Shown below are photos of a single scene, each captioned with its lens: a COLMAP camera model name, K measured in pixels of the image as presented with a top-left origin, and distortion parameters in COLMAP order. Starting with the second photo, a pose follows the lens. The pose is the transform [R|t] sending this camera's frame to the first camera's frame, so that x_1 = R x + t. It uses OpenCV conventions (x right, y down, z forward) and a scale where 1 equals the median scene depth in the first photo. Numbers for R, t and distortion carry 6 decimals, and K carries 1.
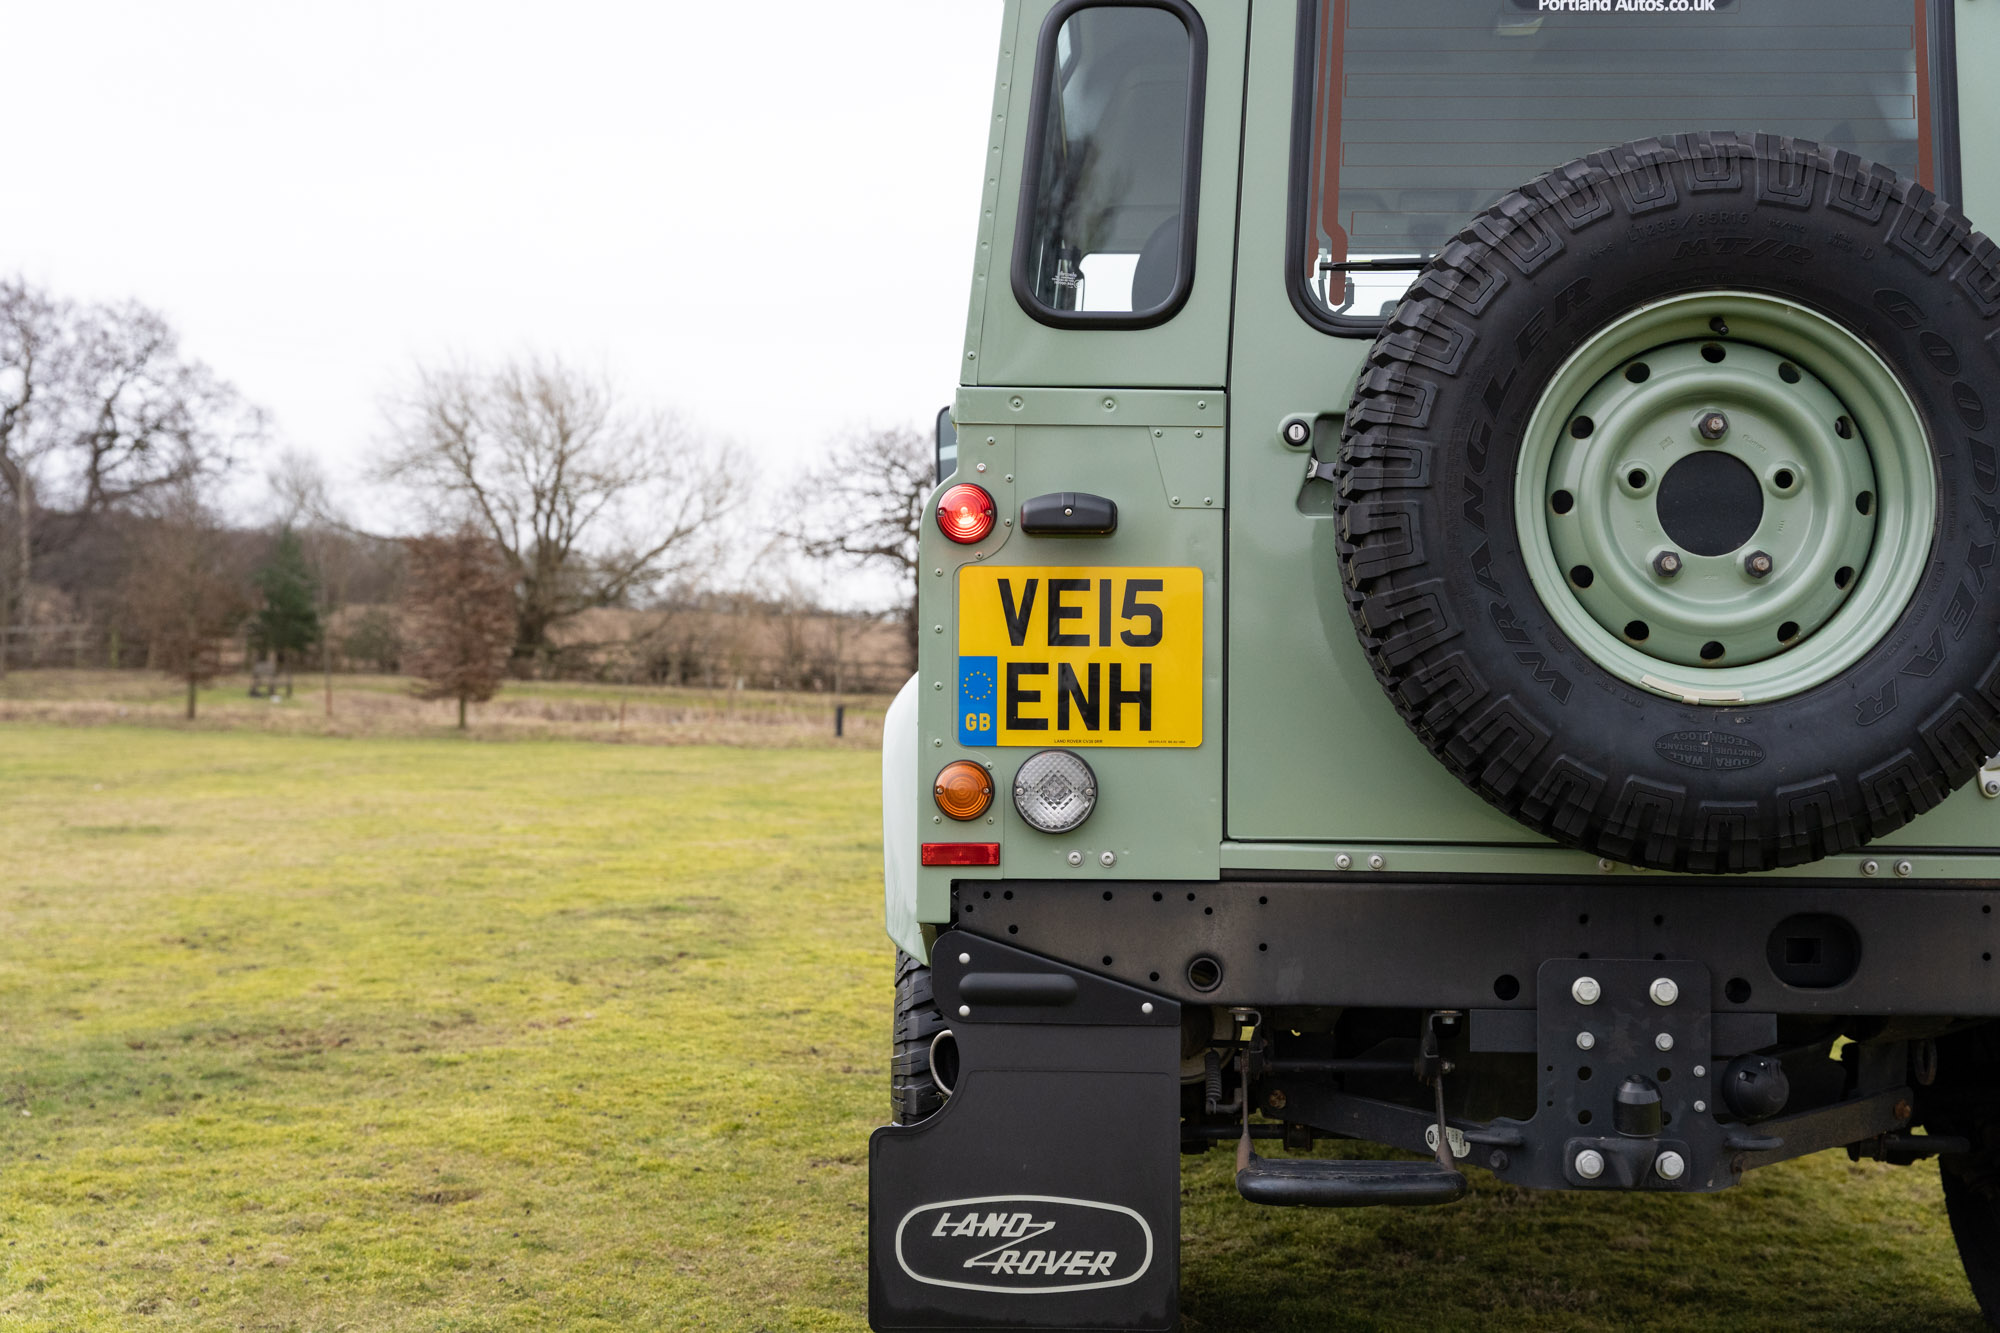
lens RADIAL K [[2633.1, 0, 1000.8], [0, 2633.1, 647.3], [0, 0, 1]] dist [0.016131, 0.000000]
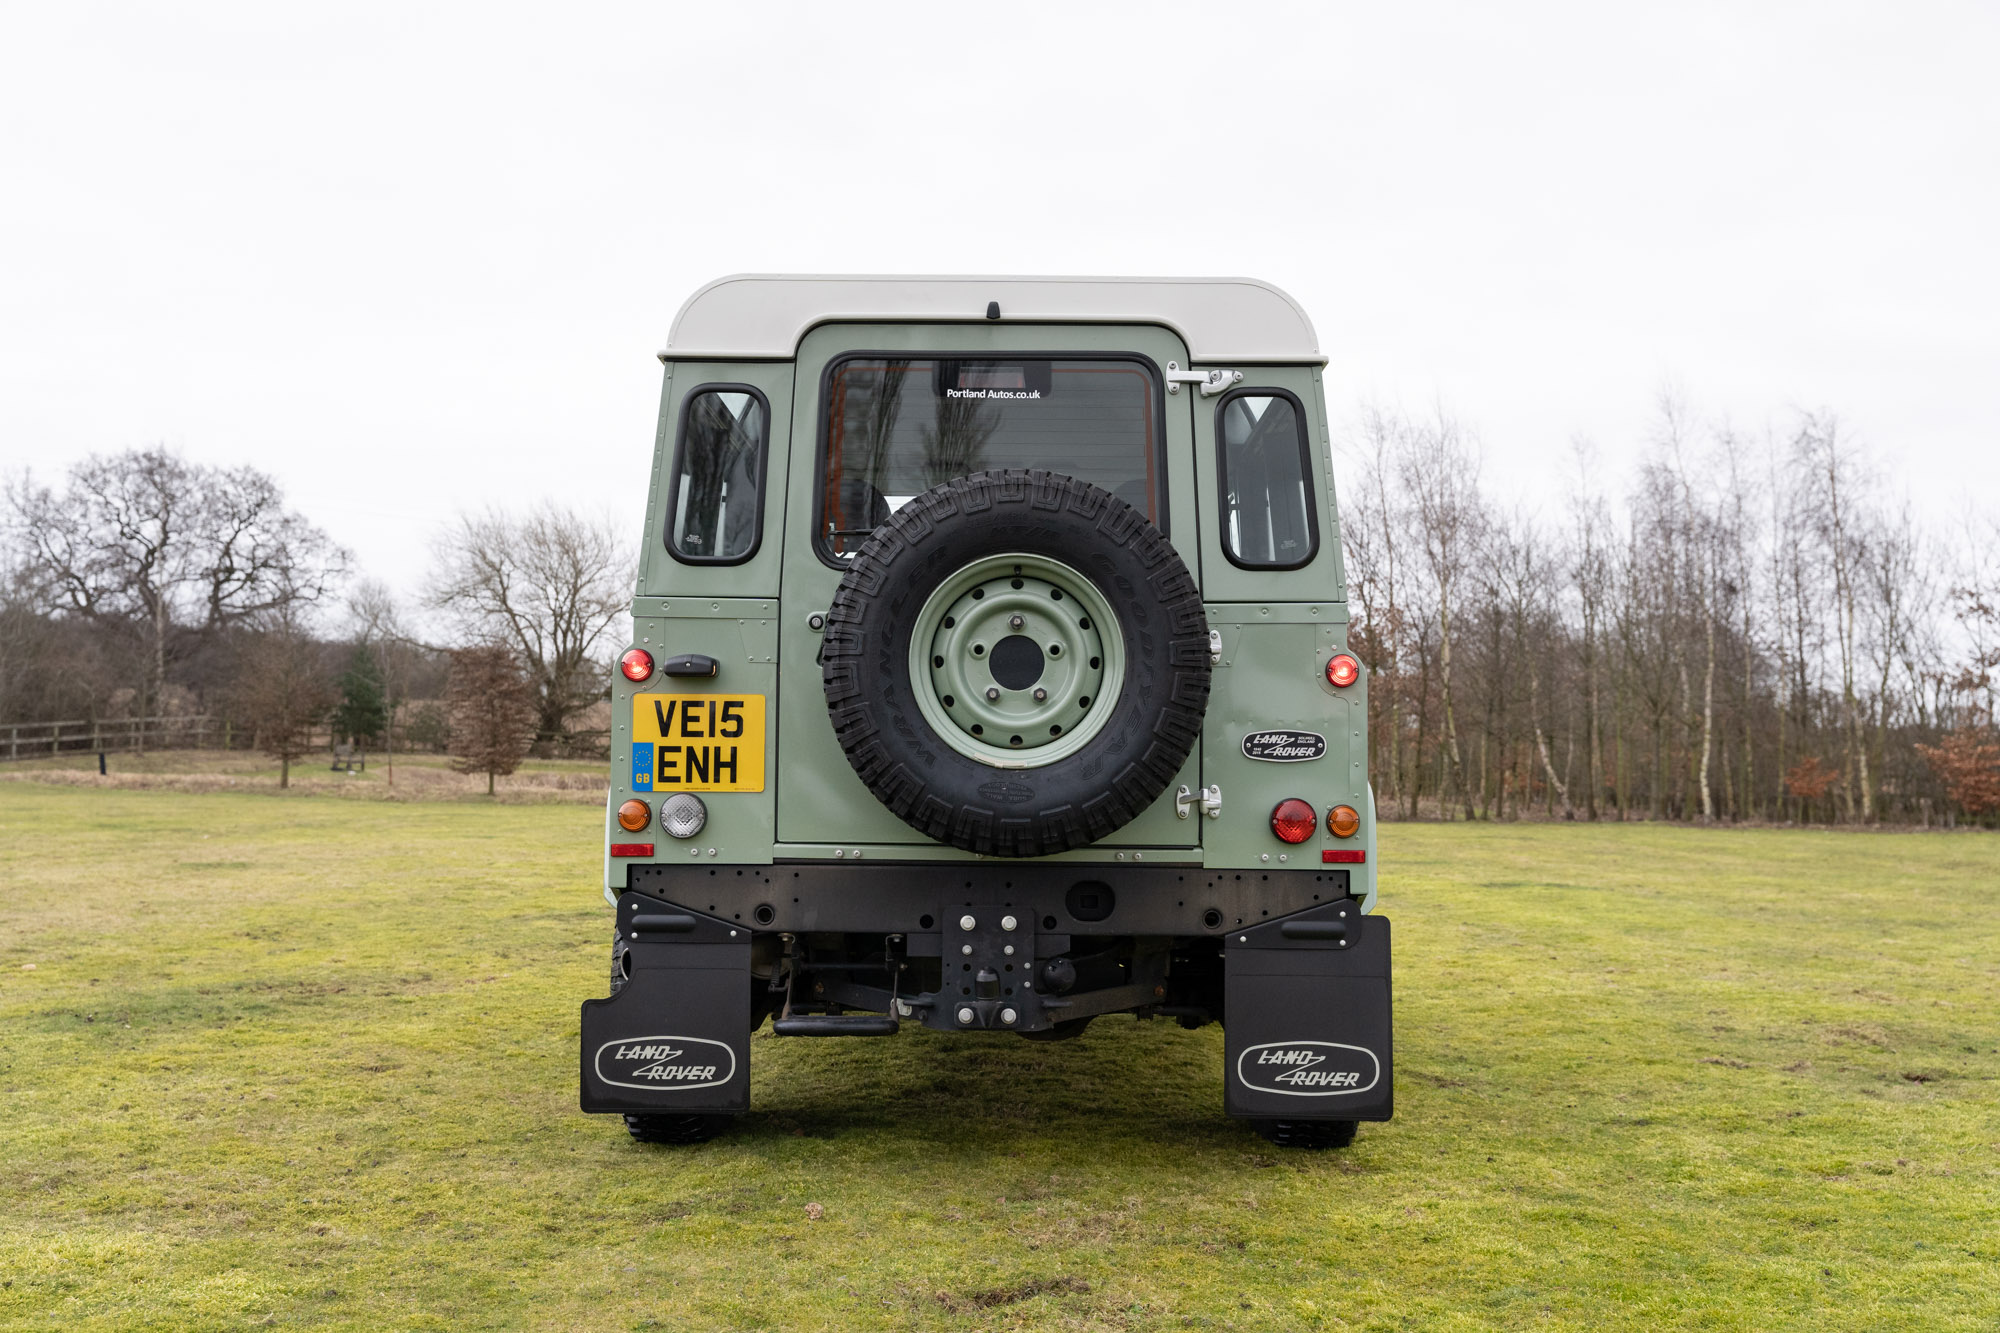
lens RADIAL K [[2027.5, 0, 1001.3], [0, 2027.5, 662.1], [0, 0, 1]] dist [0.008435, 0.000000]
pose [[0.999285, 0.002413, 0.037721, 0.188606], [-0.001083, 0.999378, -0.035238, -0.003239], [-0.037782, 0.035172, 0.998667, -0.430385]]
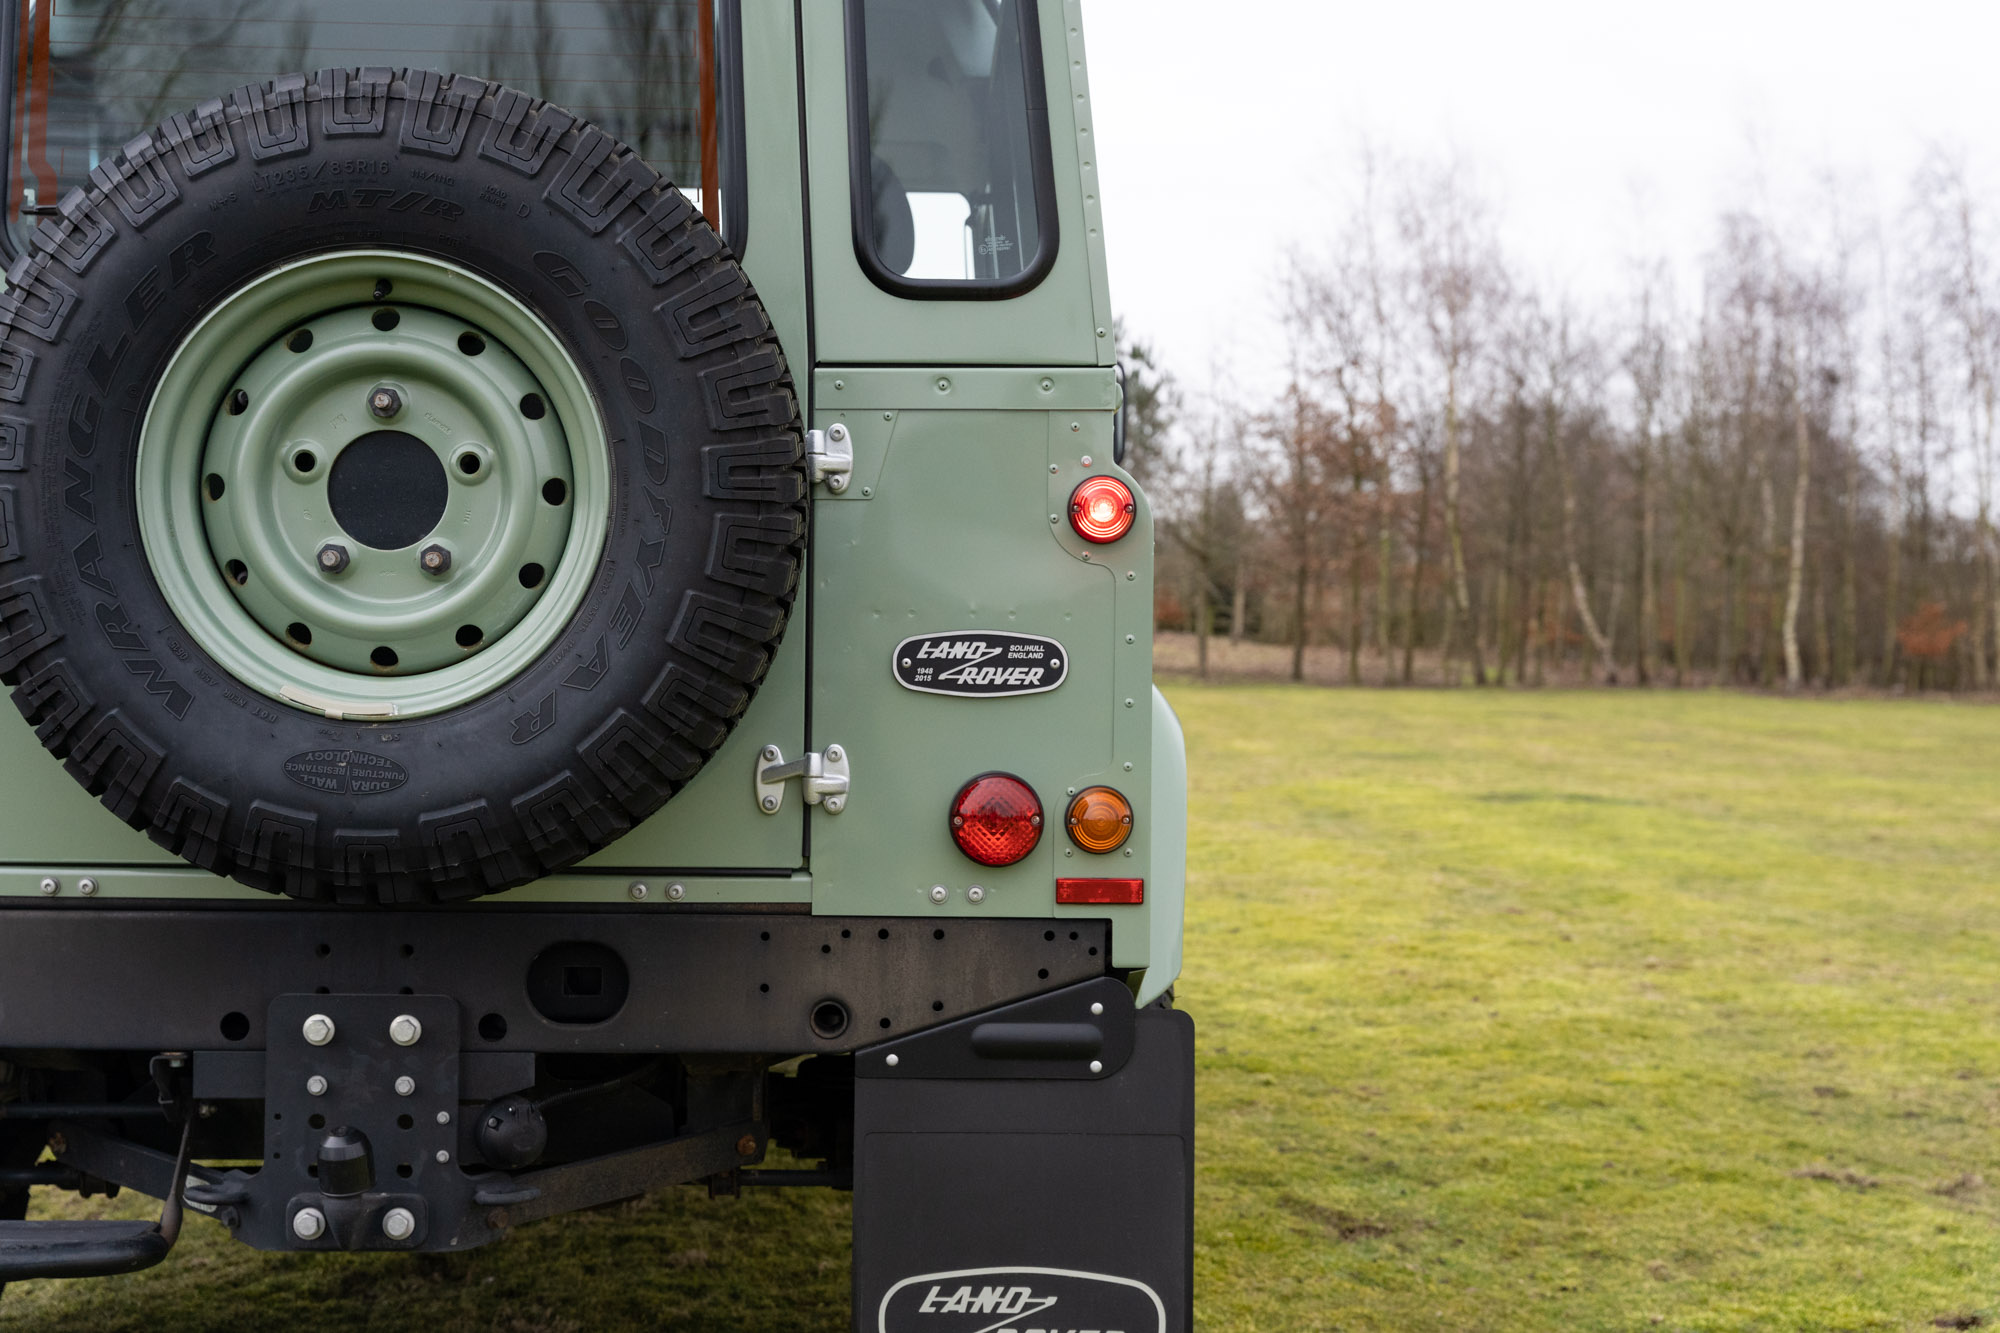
lens RADIAL K [[2633.1, 0, 1001.1], [0, 2633.1, 661.6], [0, 0, 1]] dist [0.016131, 0.000000]
pose [[0.996710, 0.002437, 0.081019, 0.374915], [-0.005472, 0.999291, 0.037263, -0.028958], [-0.080871, -0.037584, 0.996016, 0.092578]]
